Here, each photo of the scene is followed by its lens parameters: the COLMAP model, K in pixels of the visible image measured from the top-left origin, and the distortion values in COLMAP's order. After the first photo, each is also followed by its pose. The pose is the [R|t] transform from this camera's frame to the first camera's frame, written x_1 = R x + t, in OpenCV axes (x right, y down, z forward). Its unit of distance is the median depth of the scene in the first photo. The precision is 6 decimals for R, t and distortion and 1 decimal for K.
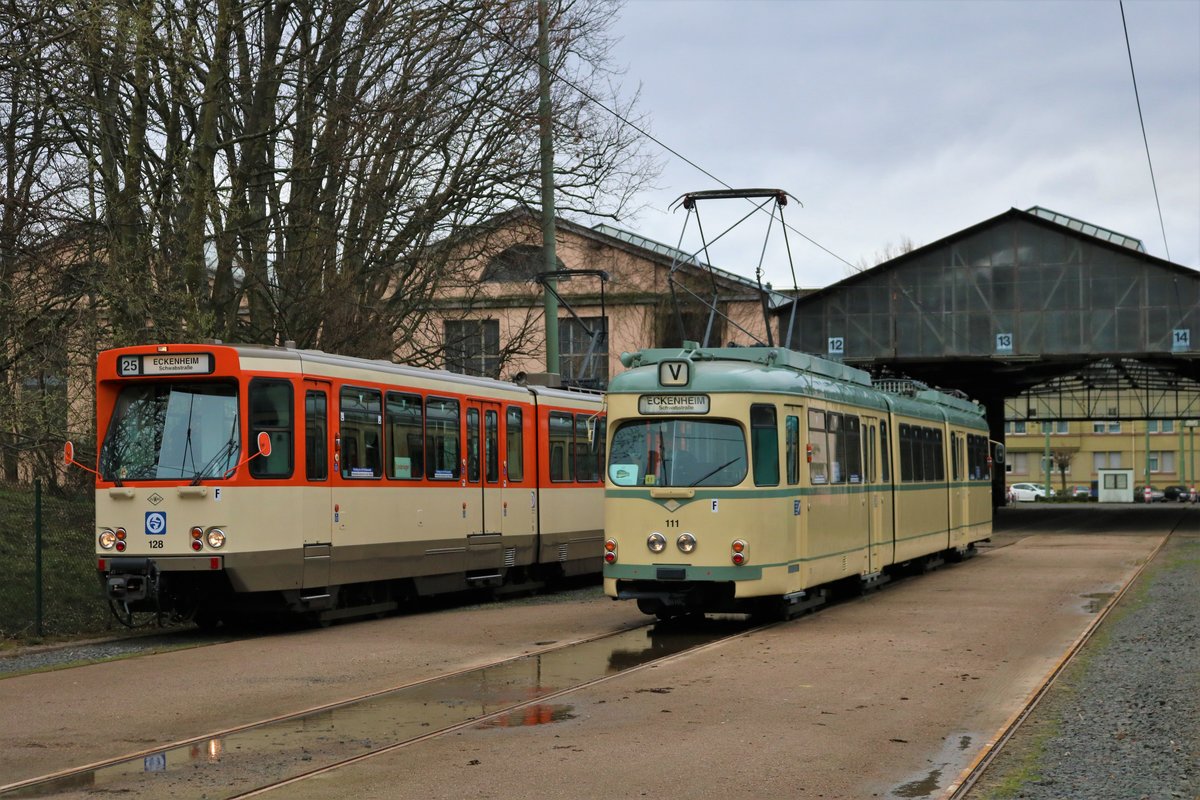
lens RADIAL K [[2223.1, 0, 600.0], [0, 2223.1, 400.0], [0, 0, 1]] dist [-0.010345, -0.051560]
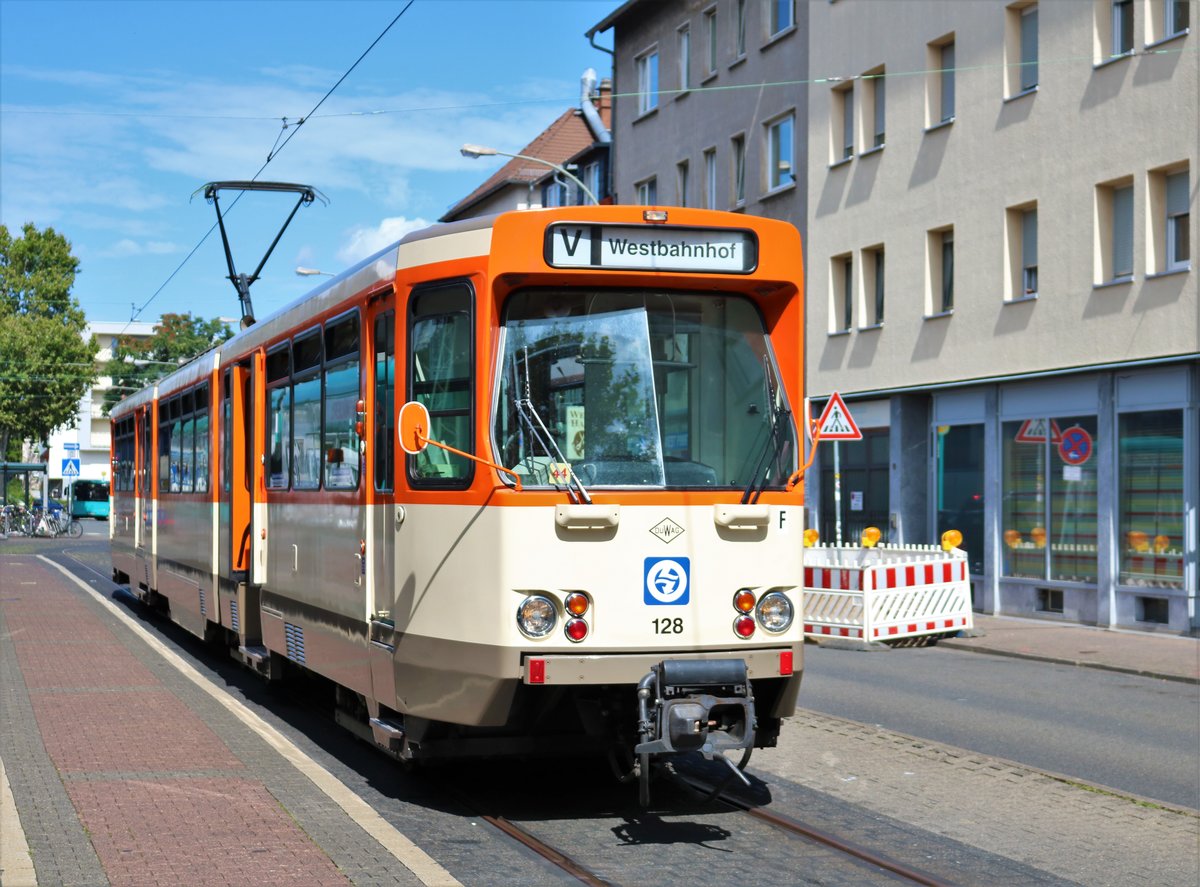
lens RADIAL K [[2187.3, 0, 600.0], [0, 2187.3, 443.5], [0, 0, 1]] dist [0.031519, 0.026858]
pose [[0.853822, 0.022819, 0.520065, -0.448804], [-0.033374, 0.999383, 0.010941, 0.021030], [-0.519494, -0.026698, 0.854057, 0.599263]]
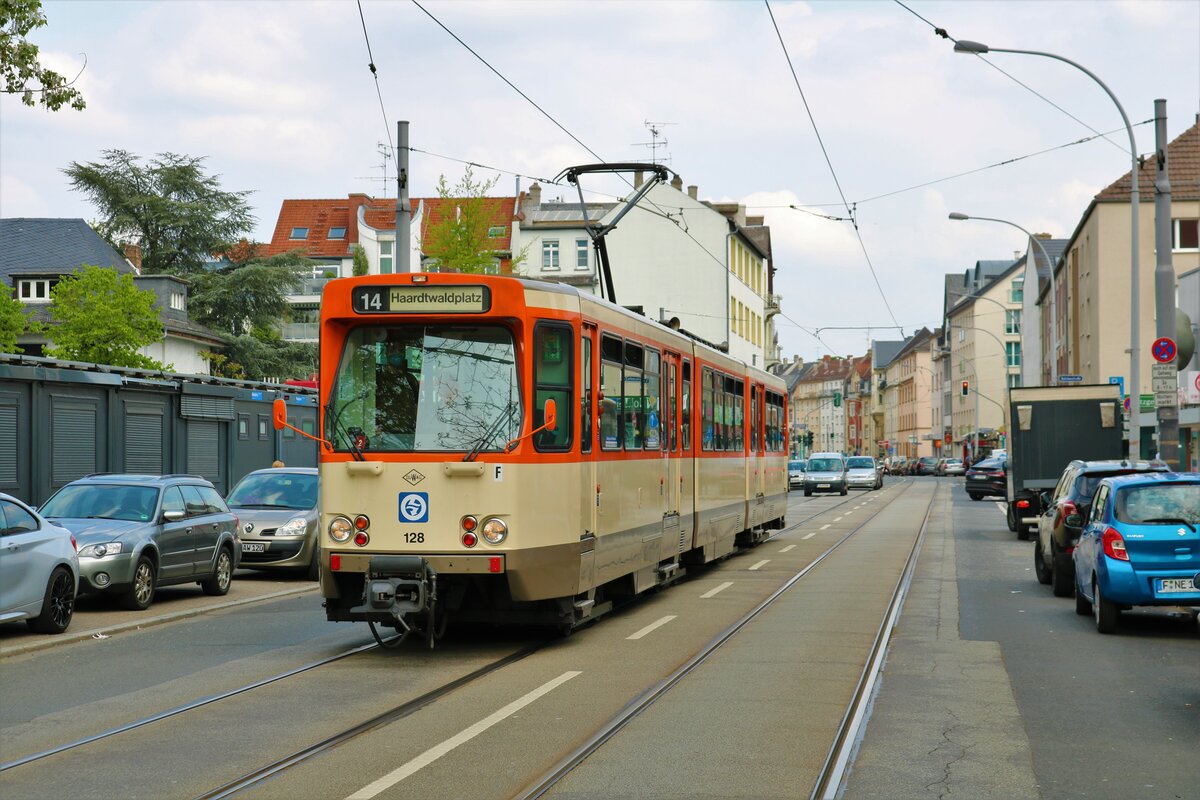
lens RADIAL K [[2223.1, 0, 600.0], [0, 2223.1, 400.0], [0, 0, 1]] dist [-0.010345, -0.051560]
pose [[0.993005, 0.017652, 0.116743, -0.222349], [-0.020406, 0.999540, 0.022438, -0.000029], [-0.116294, -0.024663, 0.992909, 0.239689]]
